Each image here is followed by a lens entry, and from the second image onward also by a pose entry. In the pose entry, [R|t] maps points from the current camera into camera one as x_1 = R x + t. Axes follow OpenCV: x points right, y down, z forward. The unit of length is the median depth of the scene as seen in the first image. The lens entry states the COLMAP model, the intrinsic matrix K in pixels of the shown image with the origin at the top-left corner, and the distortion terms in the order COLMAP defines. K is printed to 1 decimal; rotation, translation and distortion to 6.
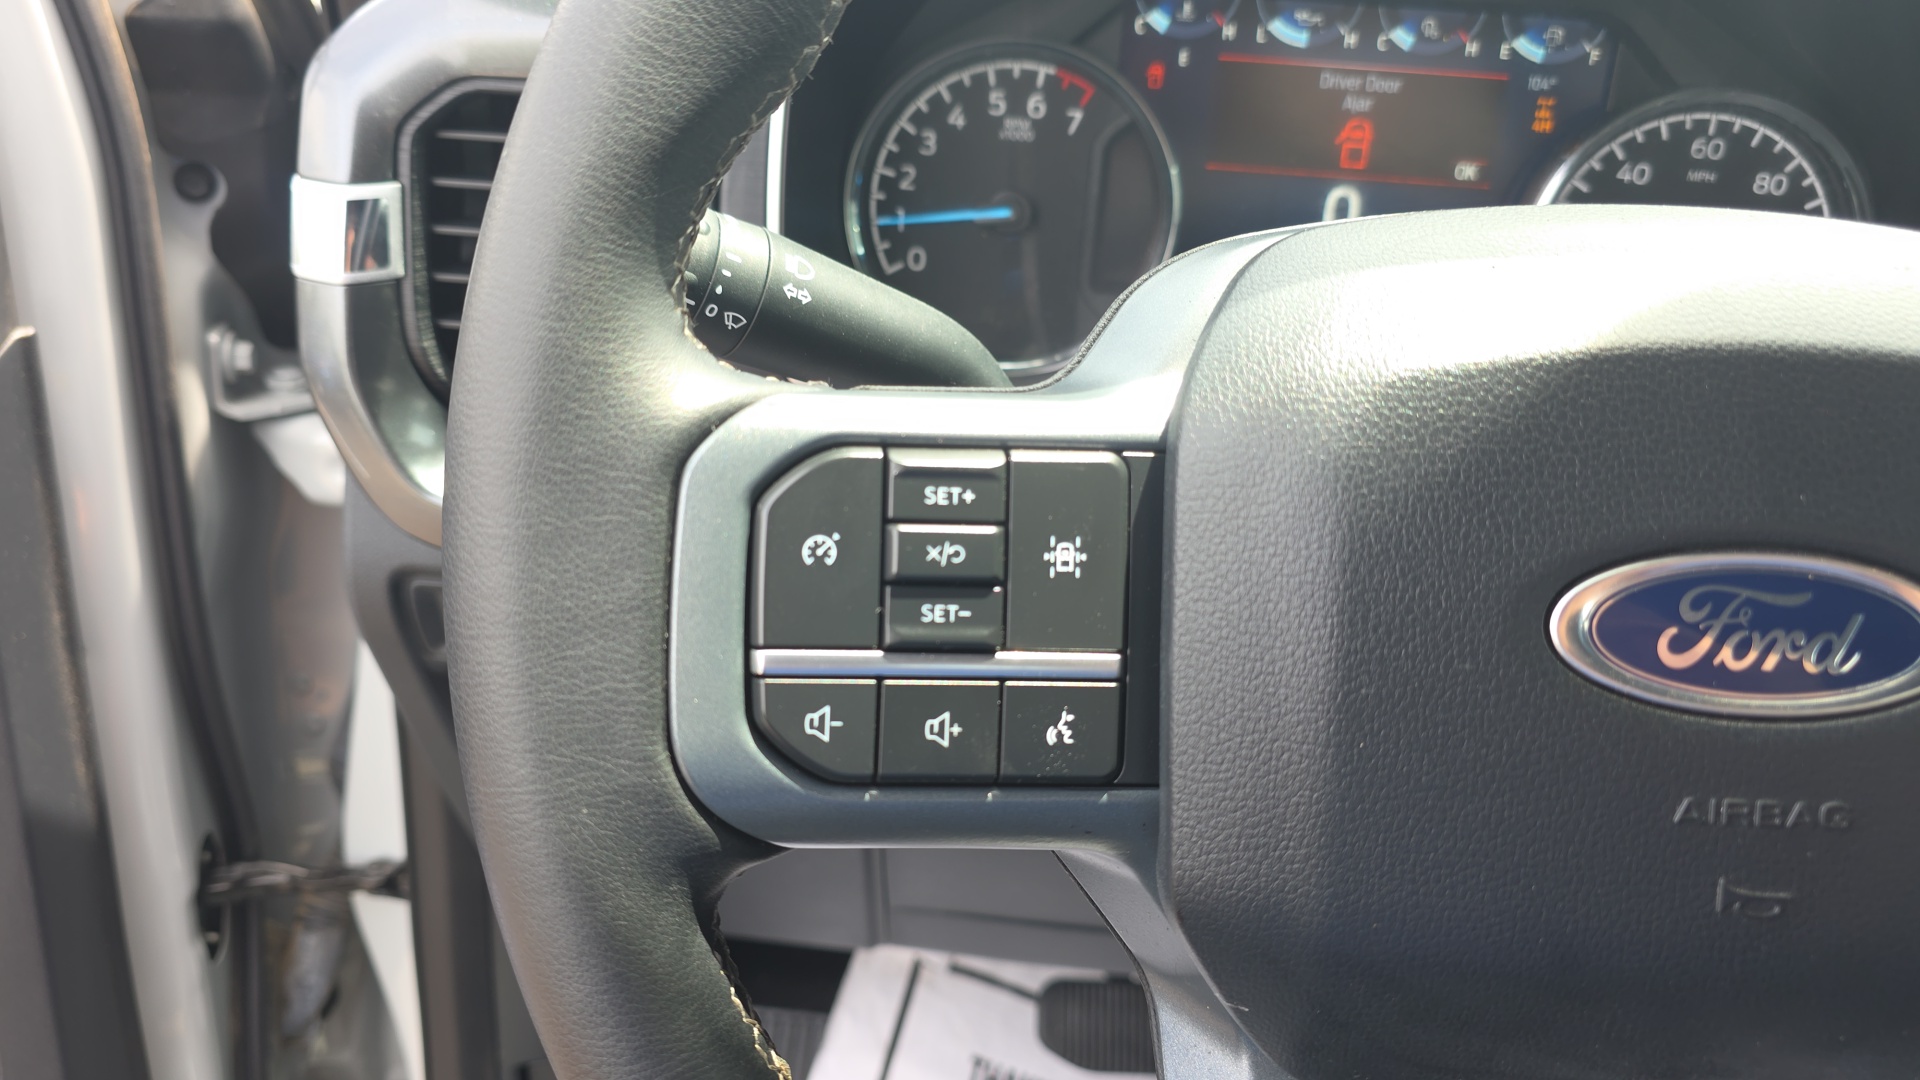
lens RADIAL K [[1315.2, 0, 951.3], [0, 1315.2, 510.2], [0, 0, 1]] dist [0.058517, -0.071463]
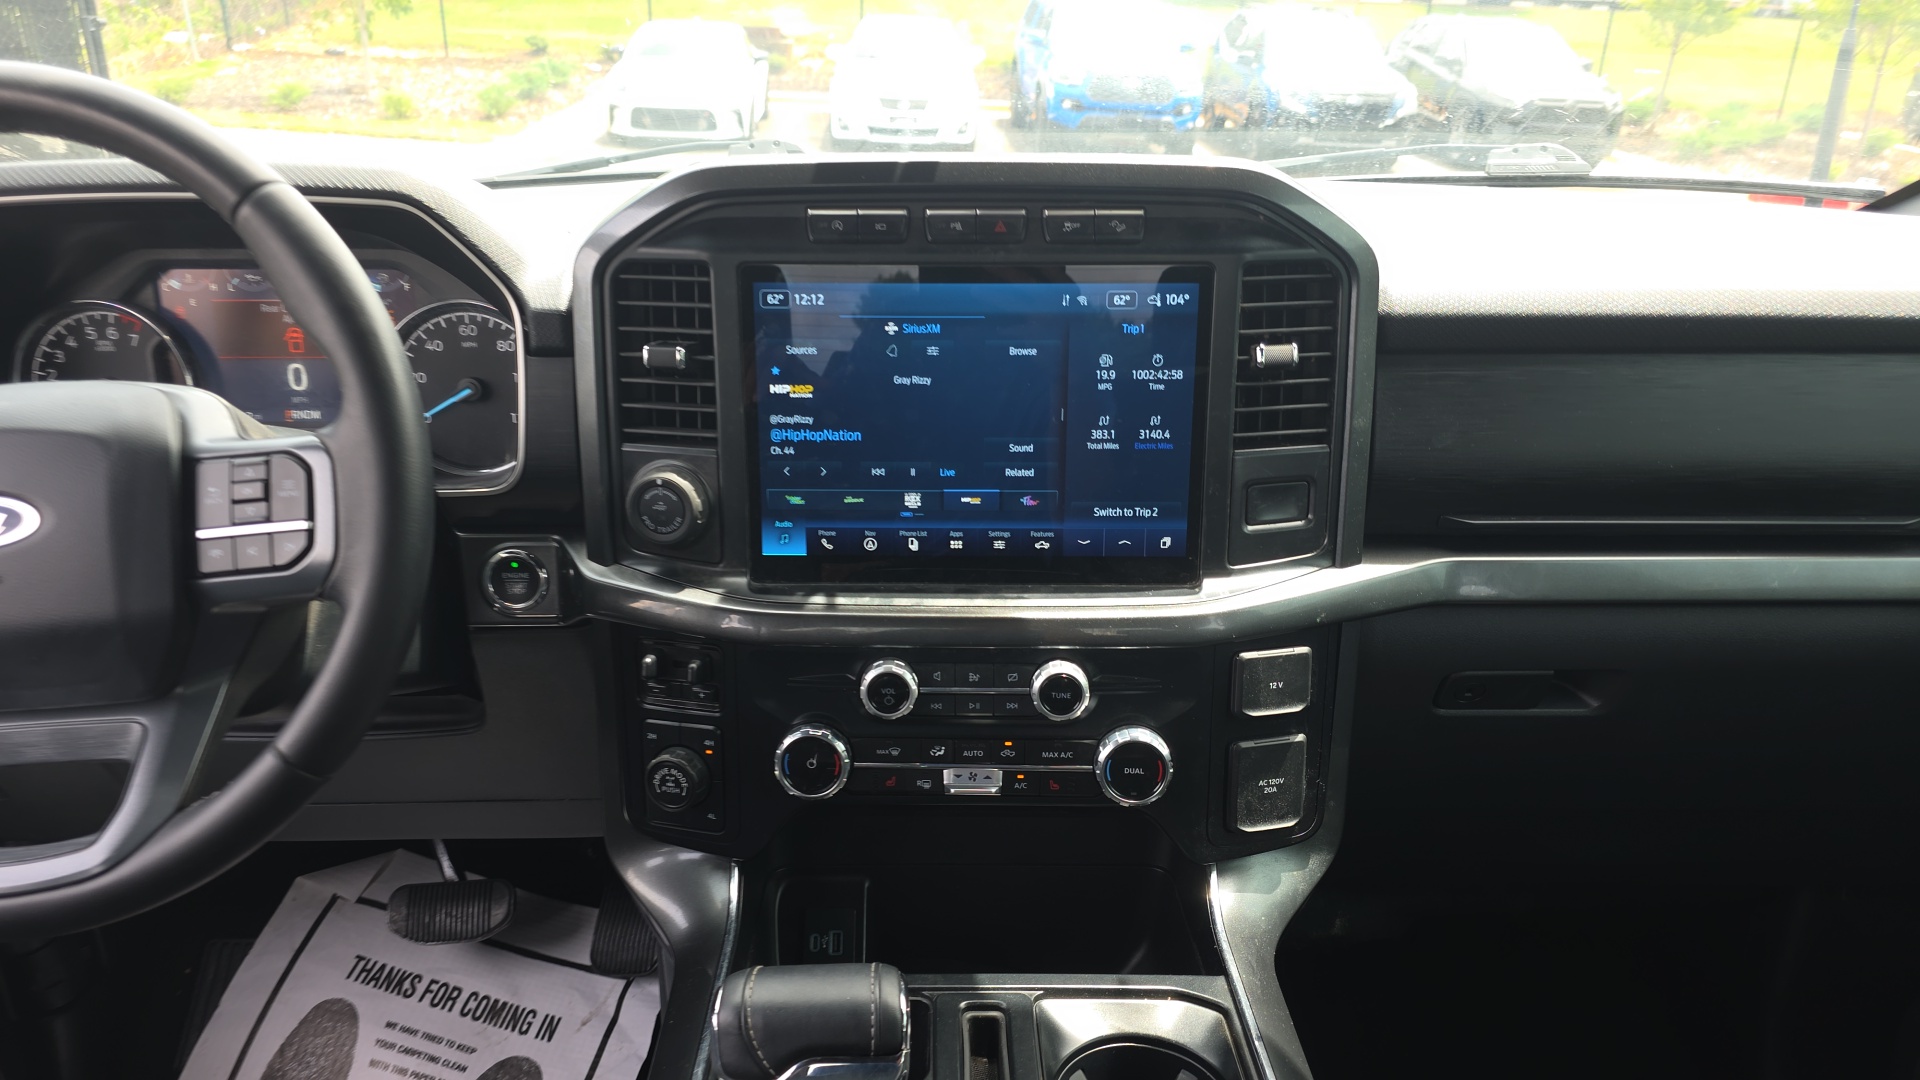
lens RADIAL K [[1315.2, 0, 947.1], [0, 1315.2, 578.6], [0, 0, 1]] dist [0.058517, -0.071463]
pose [[0.995616, -0.084582, 0.039934, 1.144890], [0.086682, 0.994763, -0.054149, 0.247042], [-0.035145, 0.057374, 0.997734, -0.909819]]
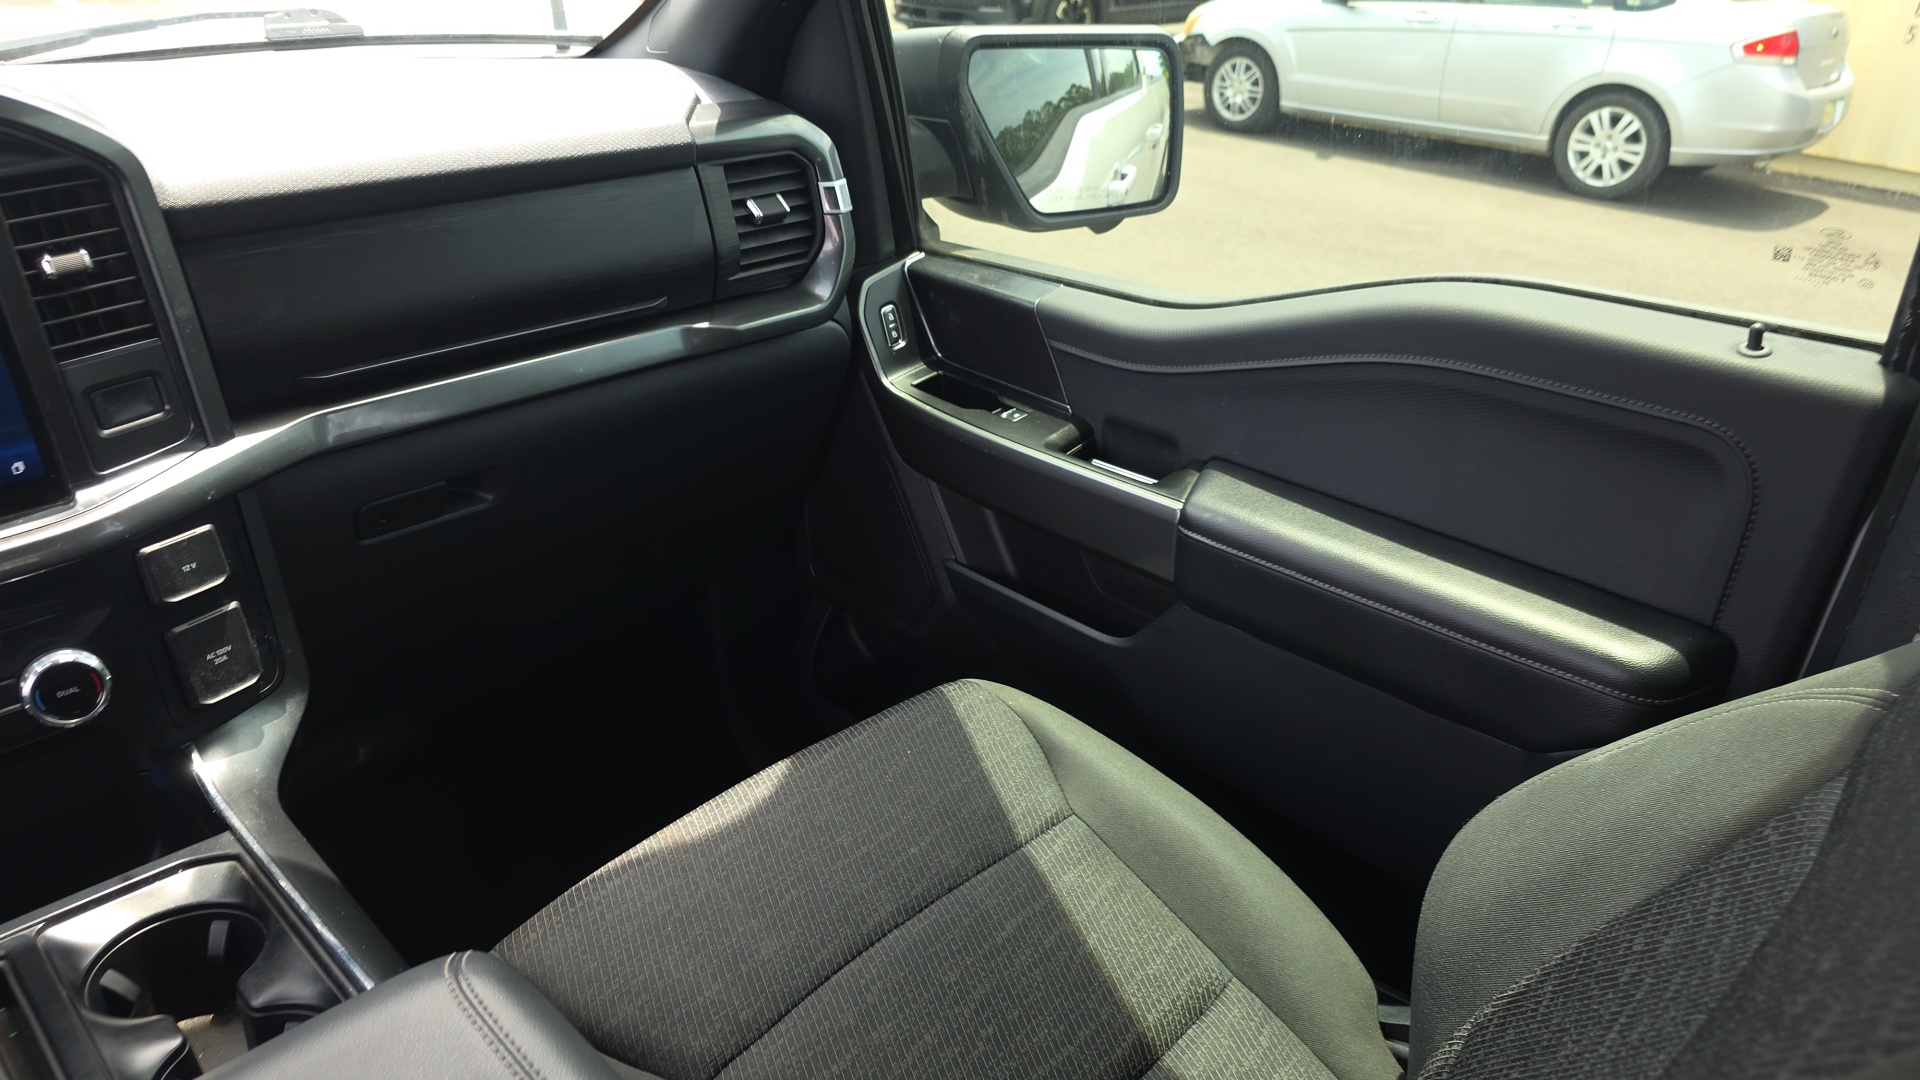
lens RADIAL K [[1315.2, 0, 1004.1], [0, 1315.2, 555.5], [0, 0, 1]] dist [0.058517, -0.071463]
pose [[0.652541, -0.396830, 0.645535, 1.175348], [0.336989, 0.915002, 0.221833, 0.284974], [-0.678696, 0.072783, 0.730804, -1.340750]]
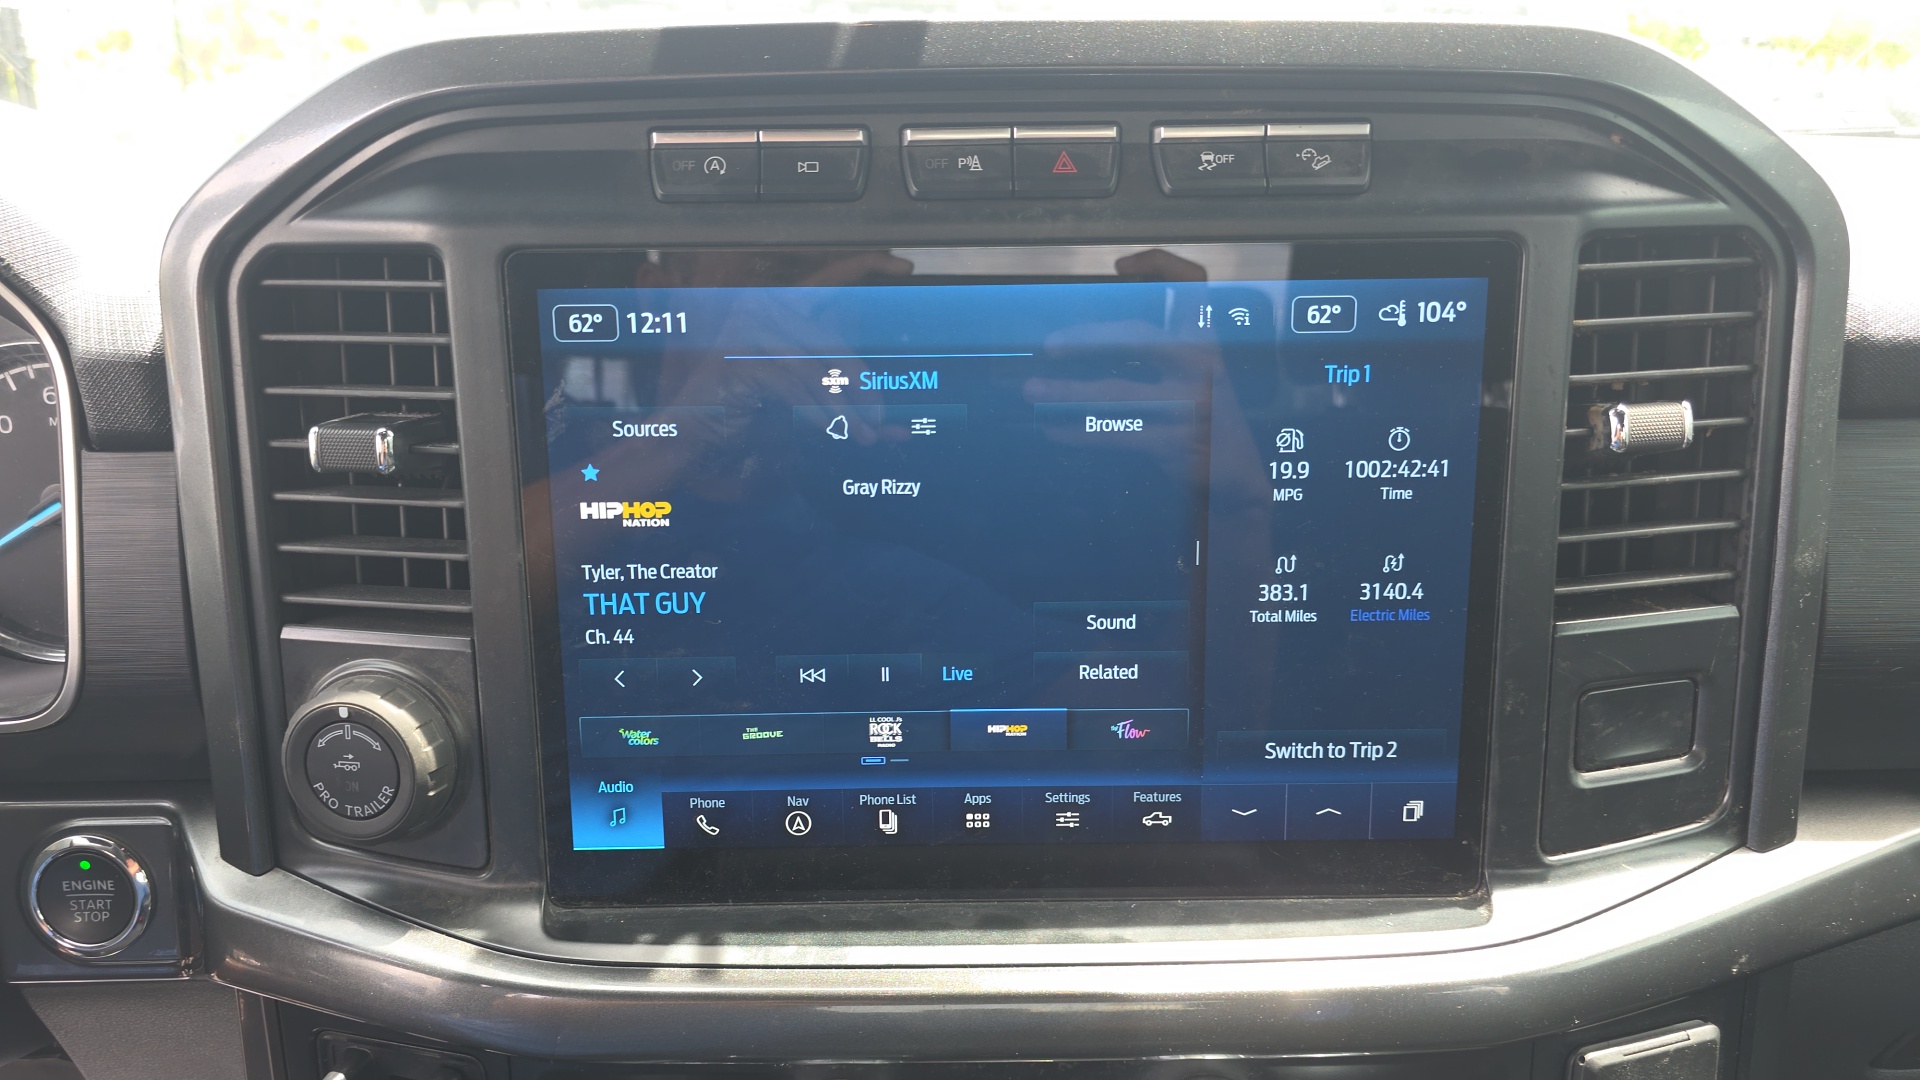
lens RADIAL K [[1315.2, 0, 940.1], [0, 1315.2, 539.8], [0, 0, 1]] dist [0.058517, -0.071463]
pose [[0.993425, -0.098849, 0.057759, 1.175276], [0.104547, 0.988879, -0.105774, 0.021965], [-0.046661, 0.111117, 0.992711, -0.045669]]
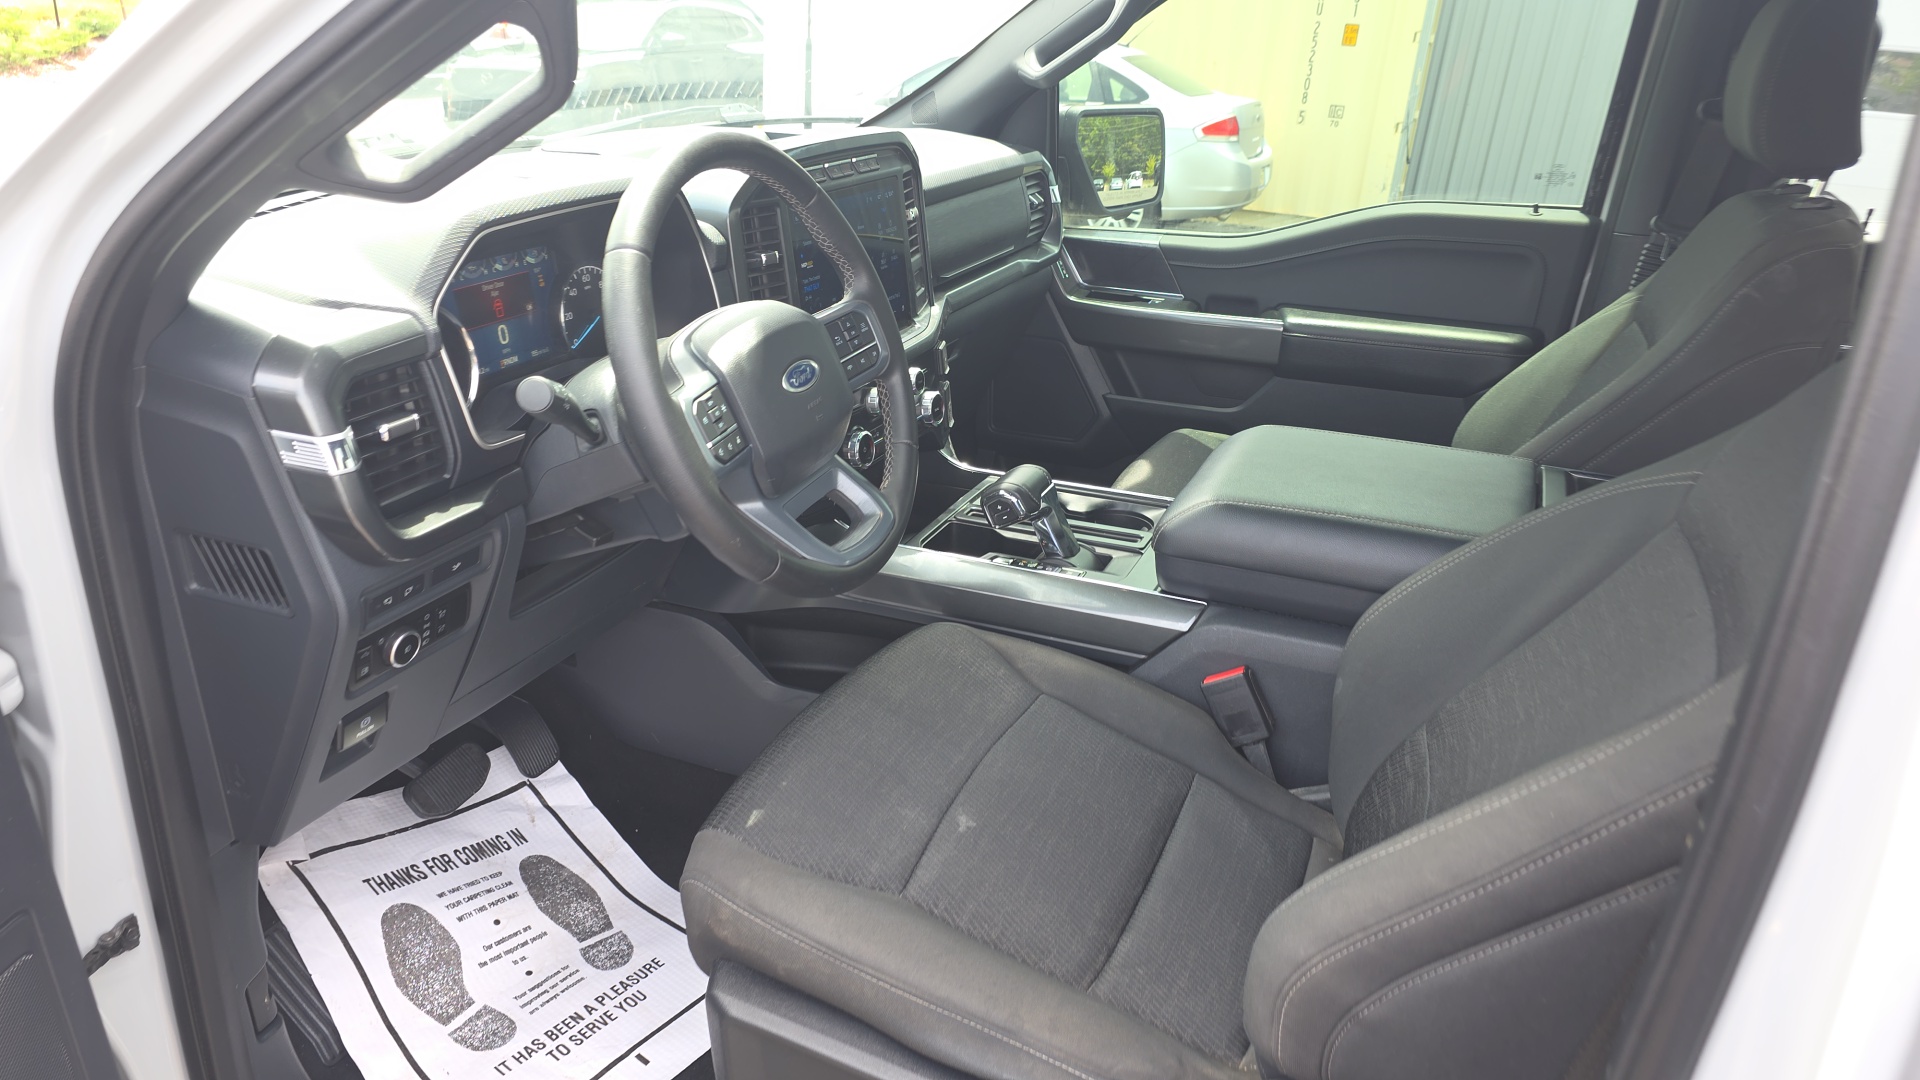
lens RADIAL K [[1315.2, 0, 951.4], [0, 1315.2, 549.0], [0, 0, 1]] dist [0.058517, -0.071463]
pose [[0.335904, -0.415646, 0.845226, -1.834602], [0.382338, 0.880279, 0.280938, -0.256194], [-0.860806, 0.228794, 0.454606, -0.854105]]
